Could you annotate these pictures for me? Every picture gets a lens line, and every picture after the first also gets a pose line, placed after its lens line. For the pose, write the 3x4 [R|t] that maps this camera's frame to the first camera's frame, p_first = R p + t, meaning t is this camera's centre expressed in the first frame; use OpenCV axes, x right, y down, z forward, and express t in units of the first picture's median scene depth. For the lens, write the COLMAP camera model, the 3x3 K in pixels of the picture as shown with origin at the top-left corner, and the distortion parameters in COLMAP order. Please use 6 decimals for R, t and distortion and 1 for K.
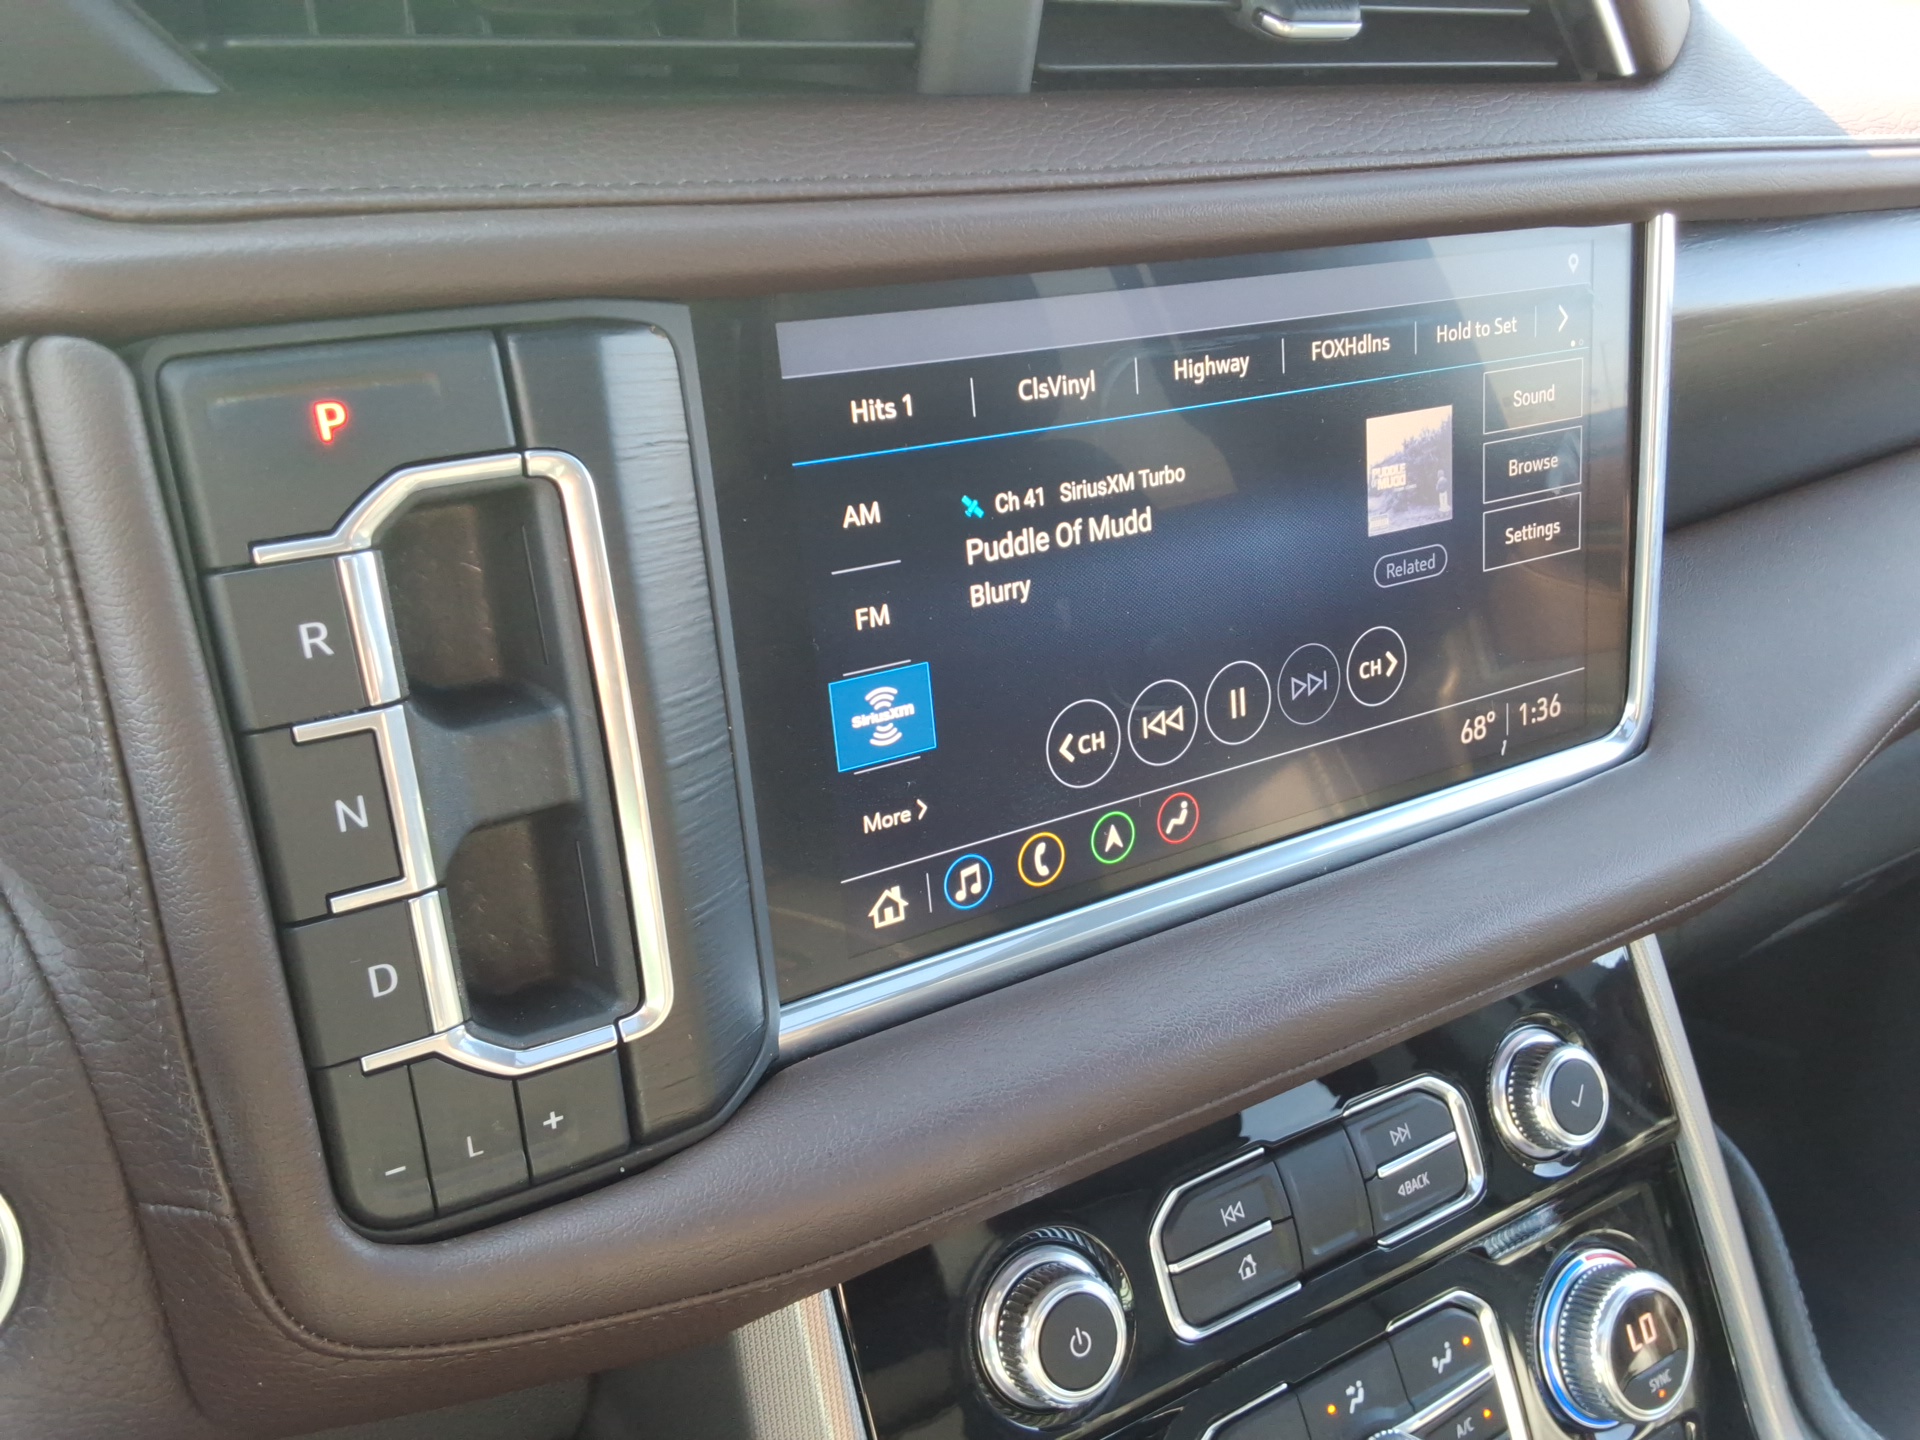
lens RADIAL K [[1537.4, 0, 959.3], [0, 1537.4, 697.3], [0, 0, 1]] dist [0.120010, -0.205483]
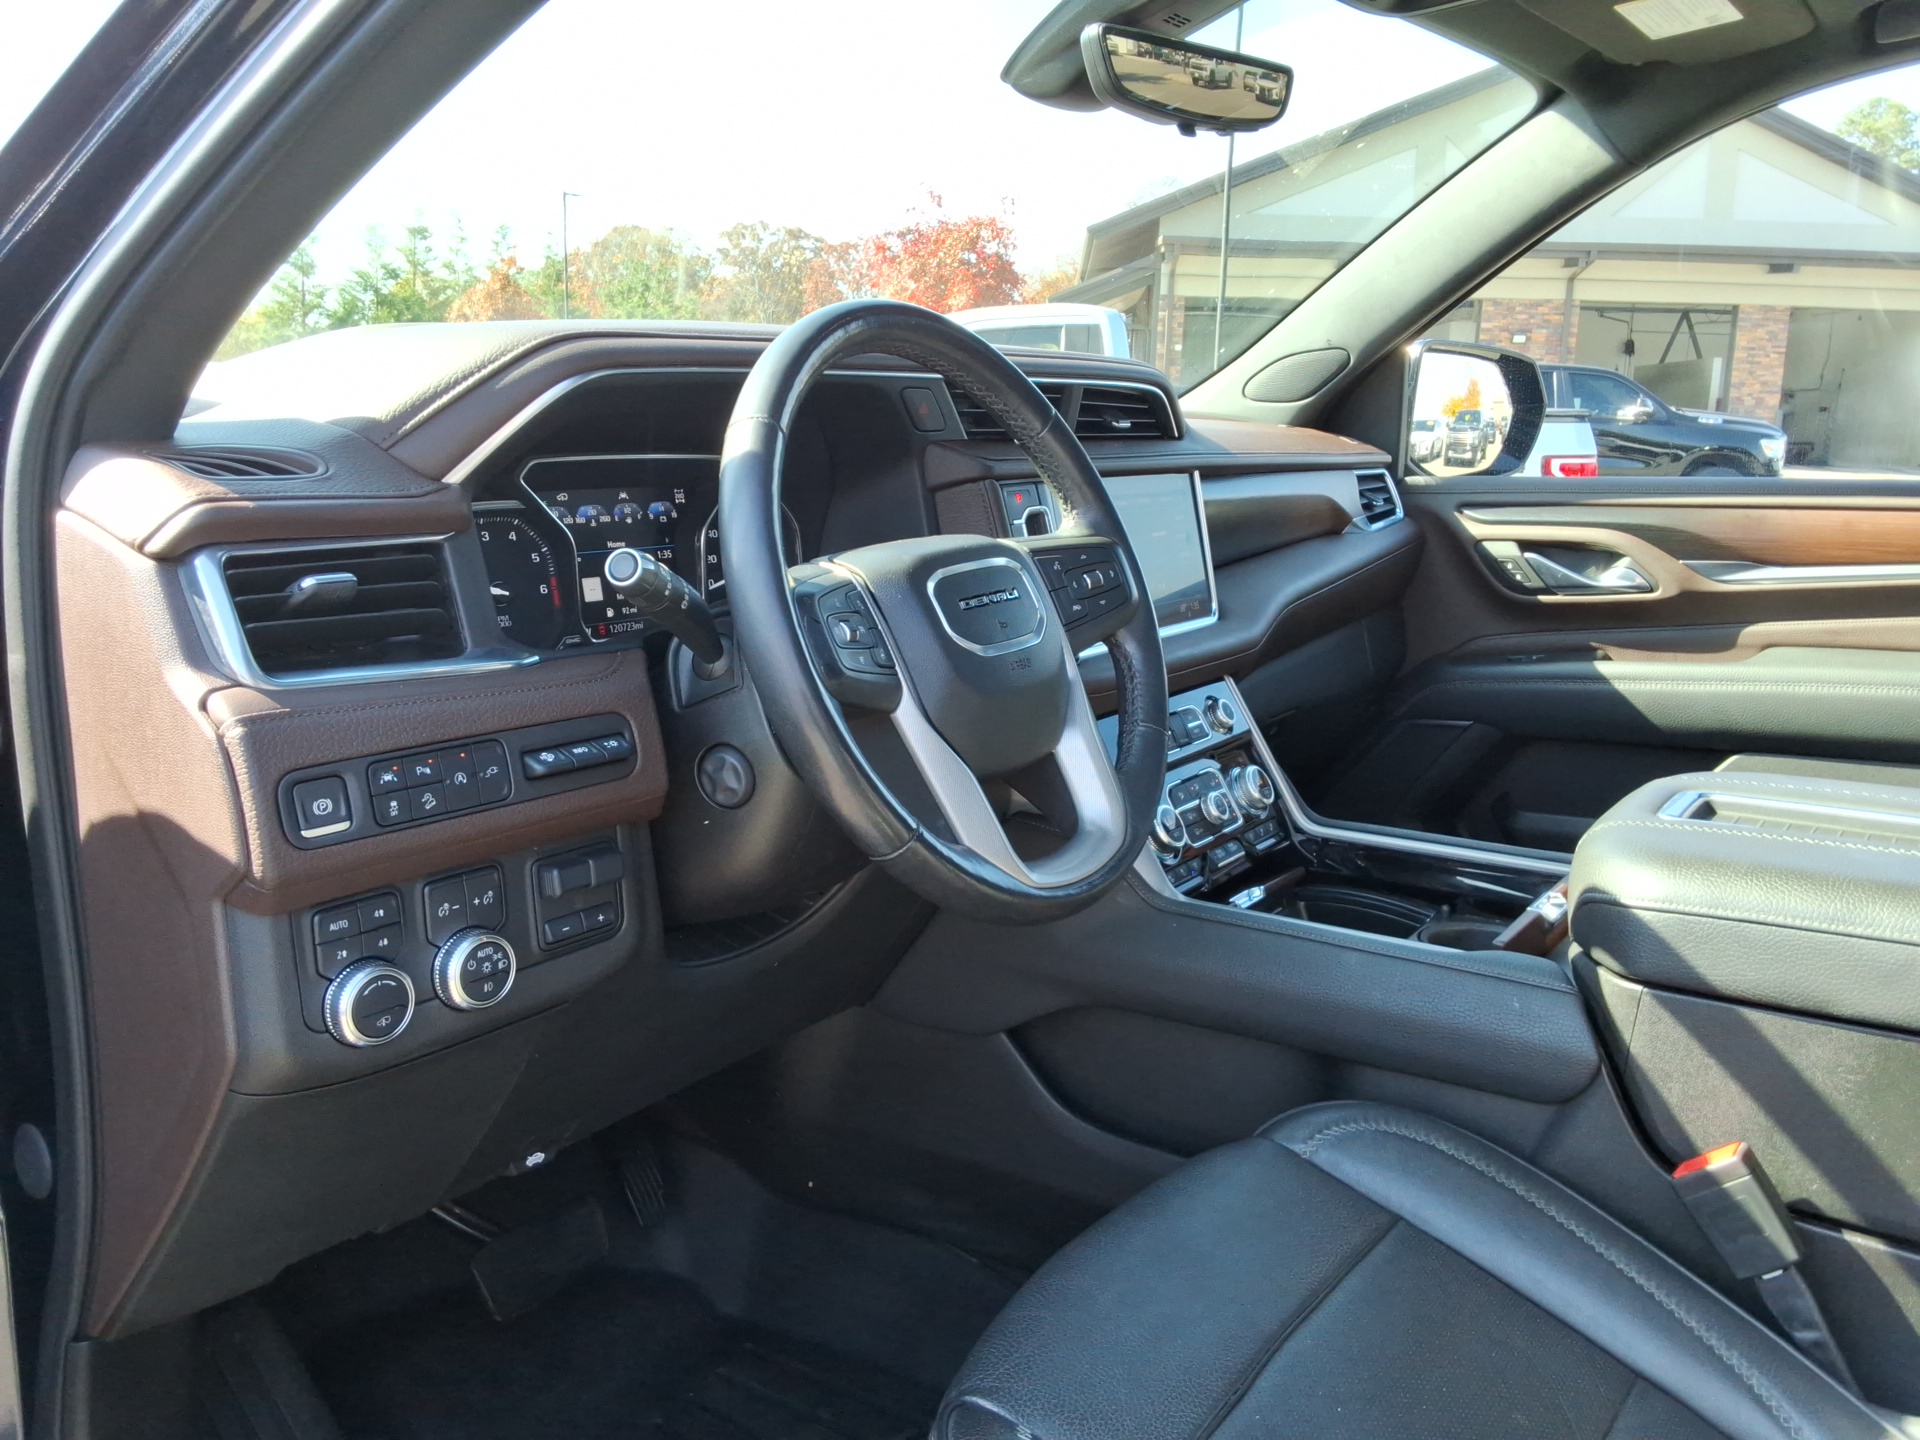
lens RADIAL K [[1533.7, 0, 954.5], [0, 1533.7, 705.7], [0, 0, 1]] dist [0.185131, -0.332279]
pose [[0.913608, -0.094526, 0.395455, -1.967357], [0.190614, 0.958673, -0.211217, 1.108940], [-0.359147, 0.268349, 0.893869, -2.394778]]
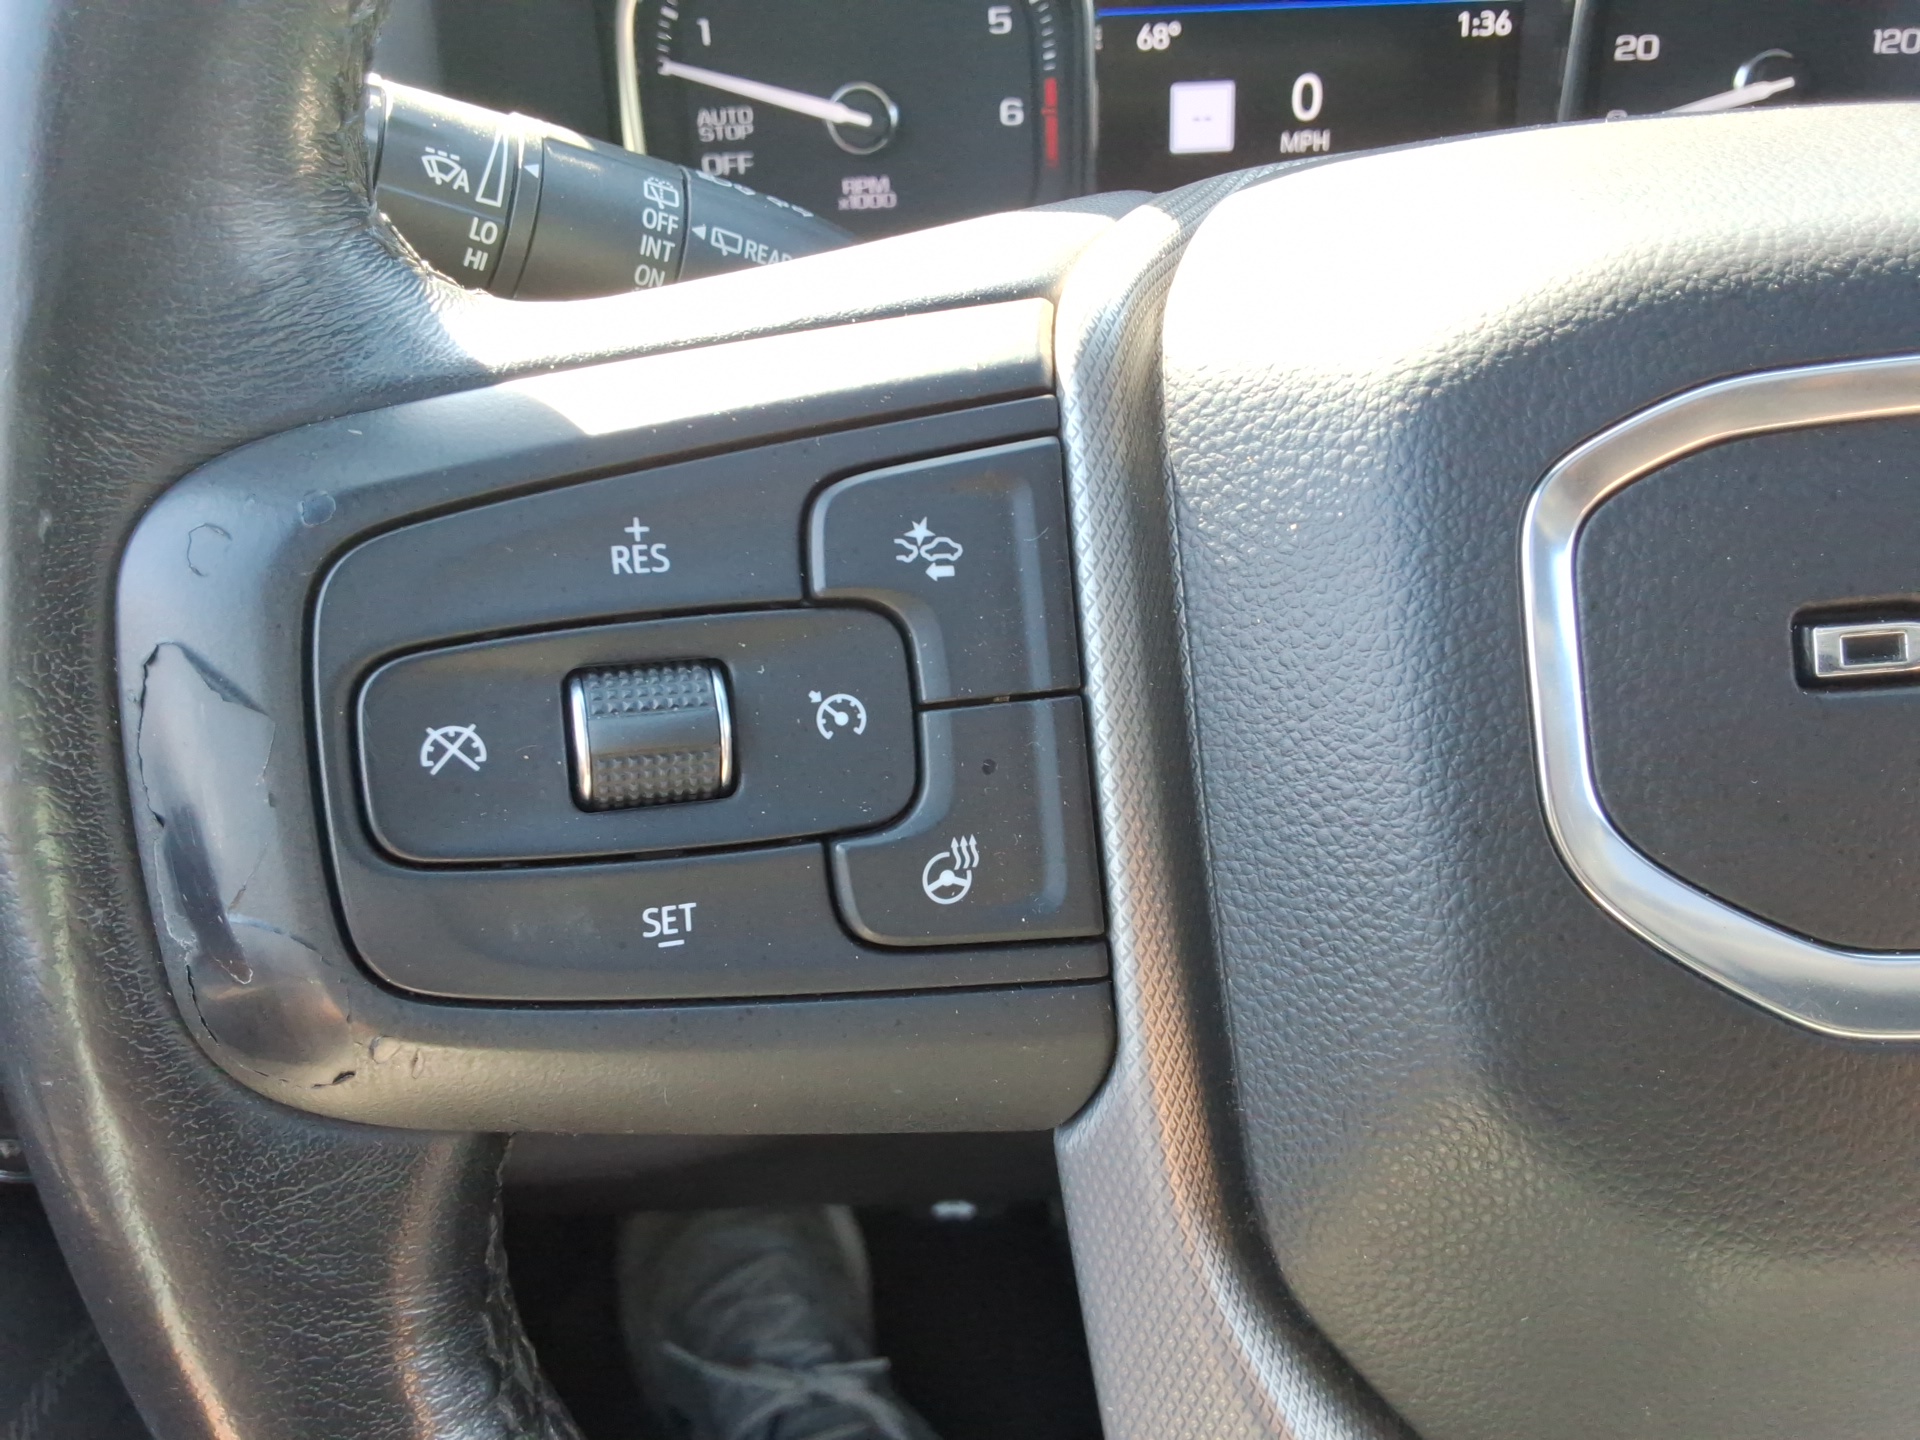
lens RADIAL K [[1569.0, 0, 972.5], [0, 1569.0, 696.4], [0, 0, 1]] dist [0.127523, -0.209278]
pose [[0.884011, 0.193480, -0.425546, -0.867141], [-0.158801, 0.980484, 0.115903, 0.357491], [0.439666, -0.034883, 0.897484, -0.461886]]
